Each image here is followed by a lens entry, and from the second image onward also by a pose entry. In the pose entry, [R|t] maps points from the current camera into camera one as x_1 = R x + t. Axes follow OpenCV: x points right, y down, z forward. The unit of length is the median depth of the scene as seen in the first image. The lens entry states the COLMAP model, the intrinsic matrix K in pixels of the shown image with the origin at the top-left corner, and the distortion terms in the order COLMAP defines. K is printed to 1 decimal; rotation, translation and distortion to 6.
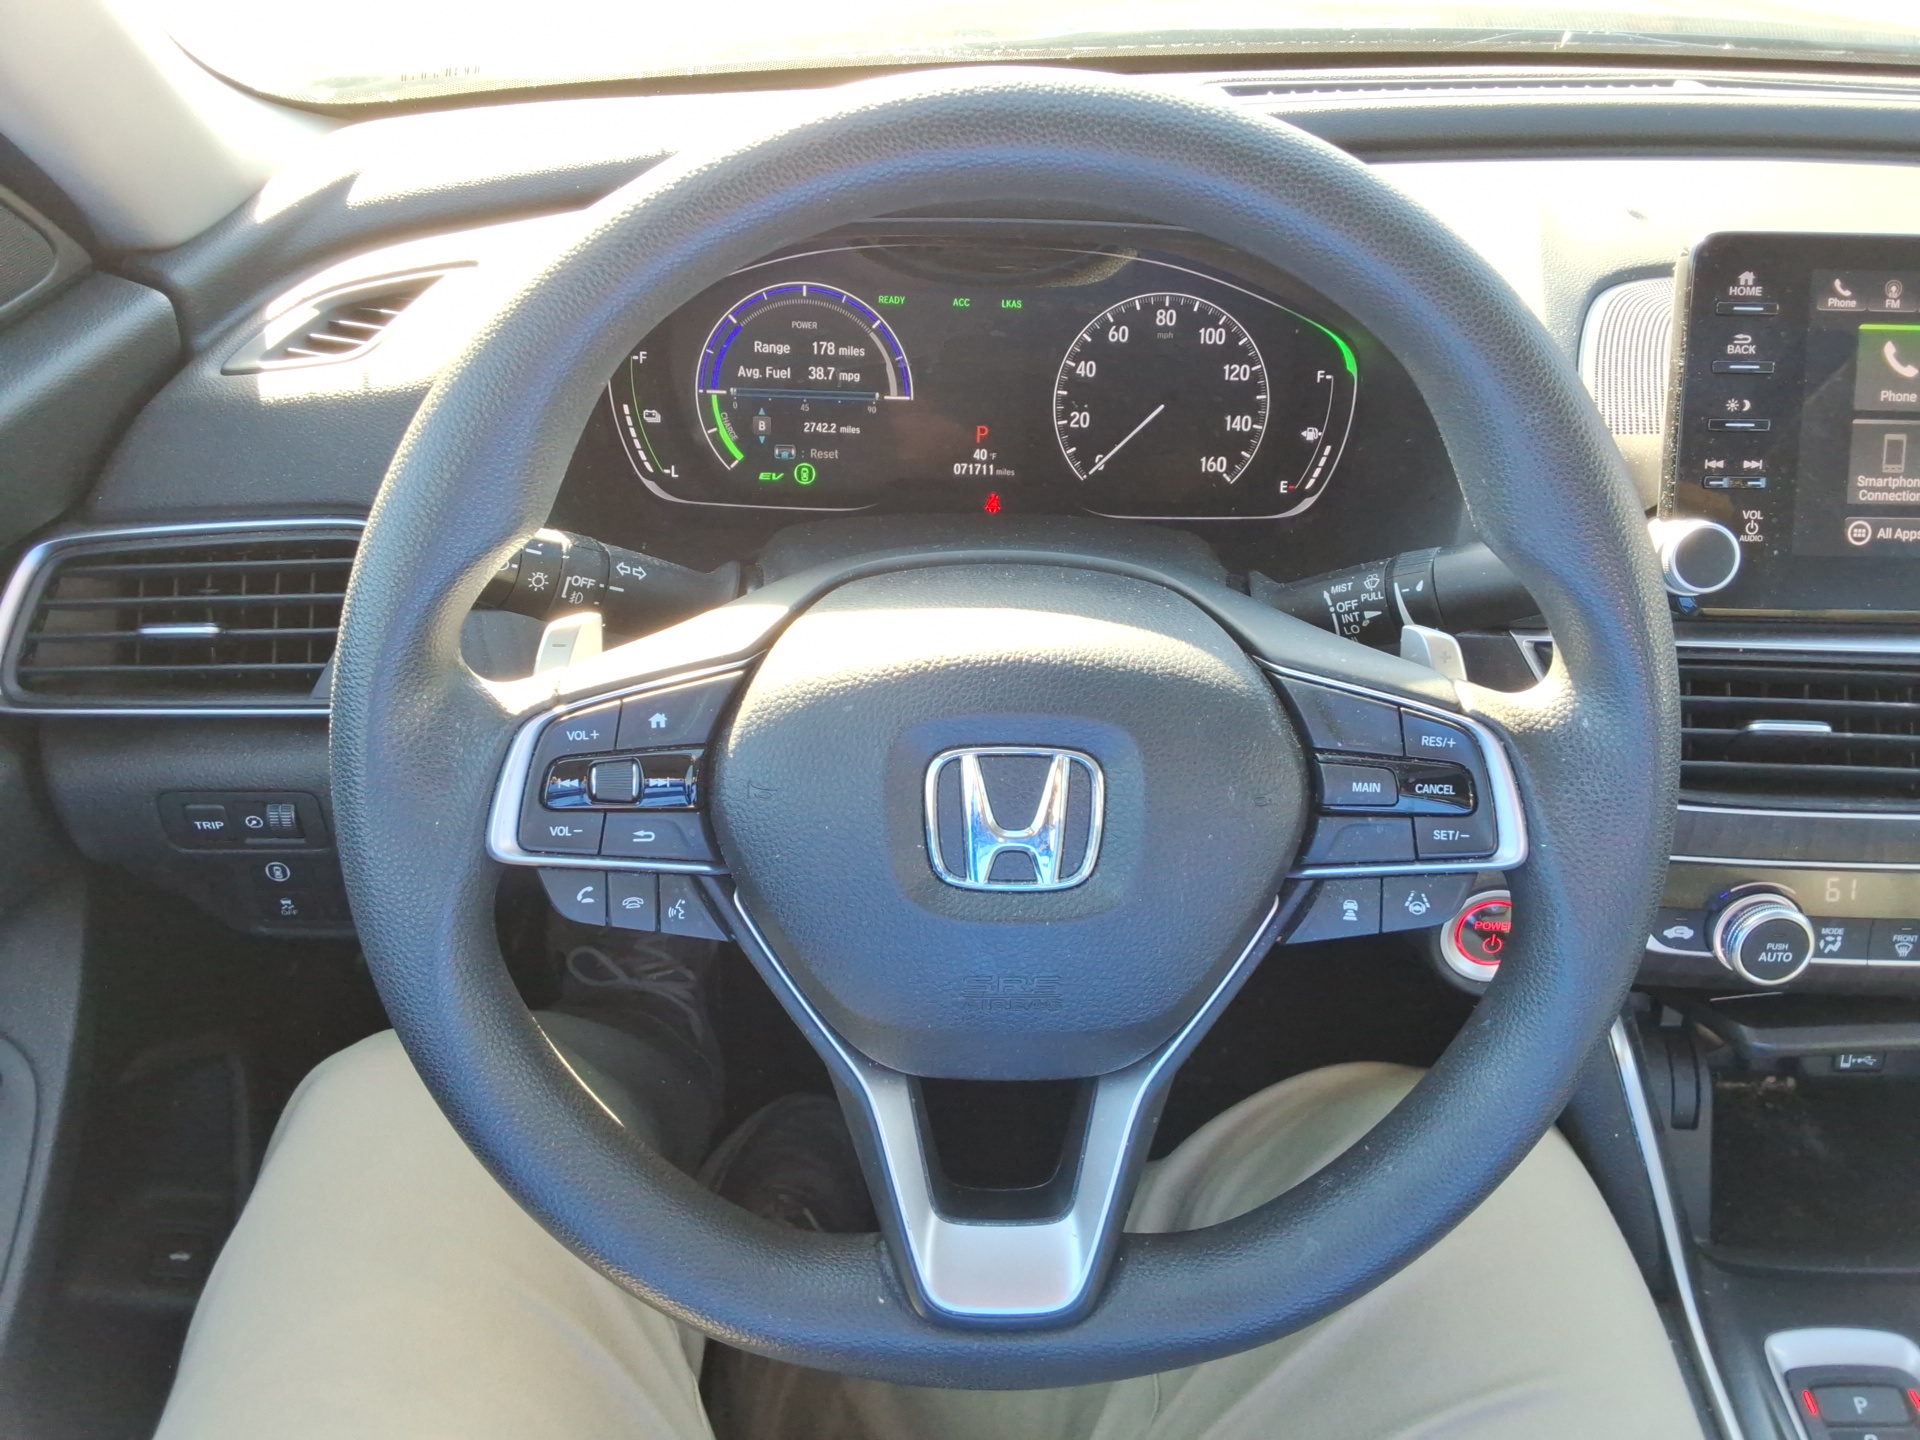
lens RADIAL K [[1544.3, 0, 979.5], [0, 1544.3, 706.5], [0, 0, 1]] dist [0.118132, -0.181501]
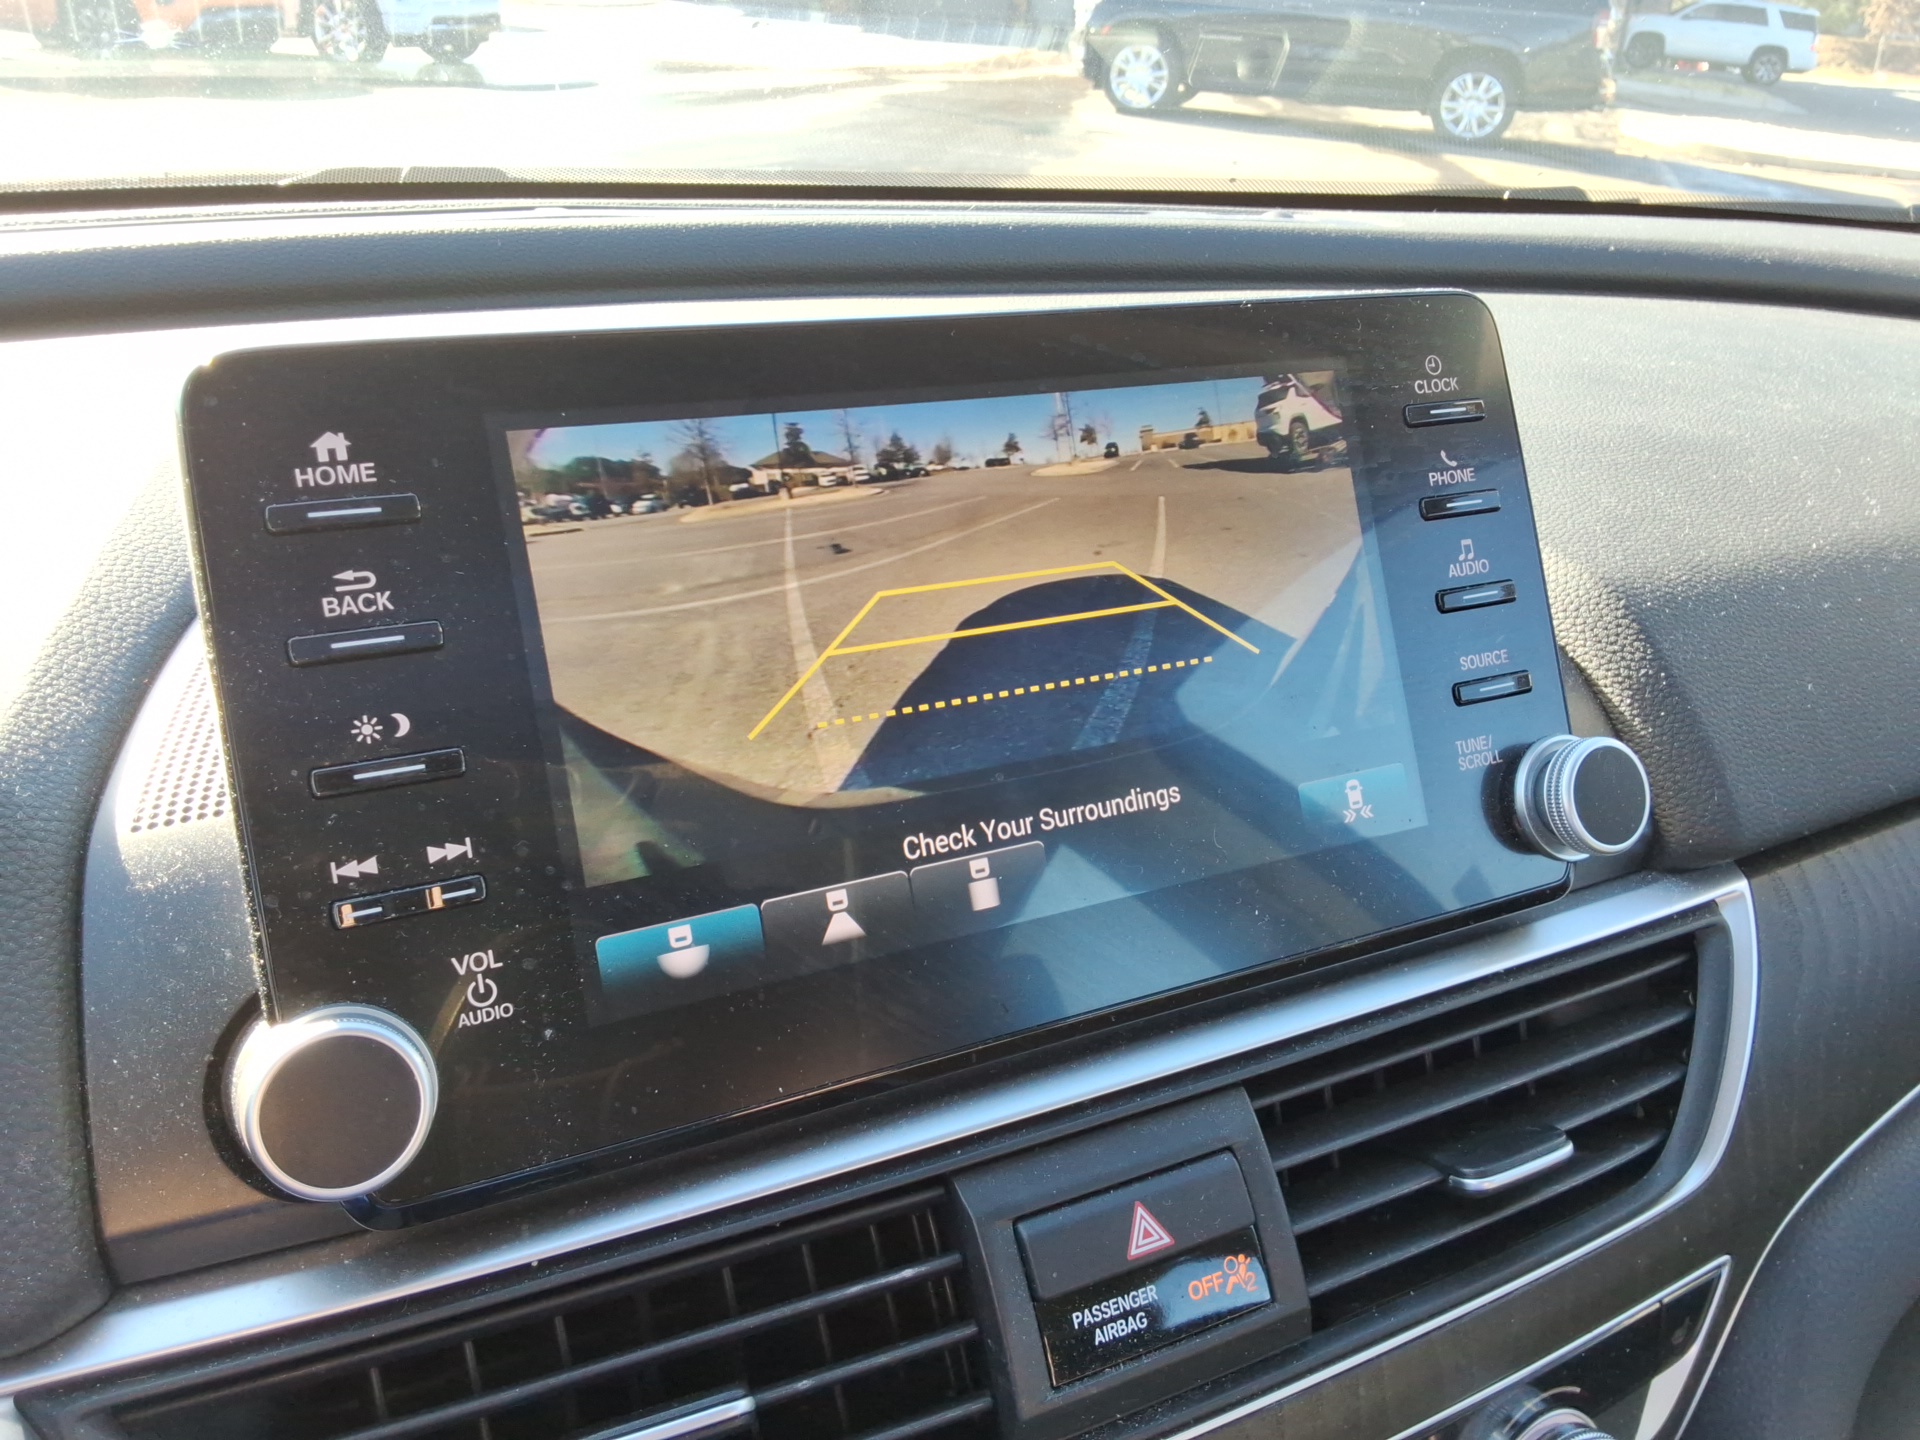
lens RADIAL K [[1544.3, 0, 979.5], [0, 1544.3, 706.5], [0, 0, 1]] dist [0.118132, -0.181501]
pose [[0.898377, -0.162597, 0.408020, 0.423310], [0.227257, 0.967019, -0.115015, -0.102091], [-0.375862, 0.196052, 0.905699, 0.506967]]
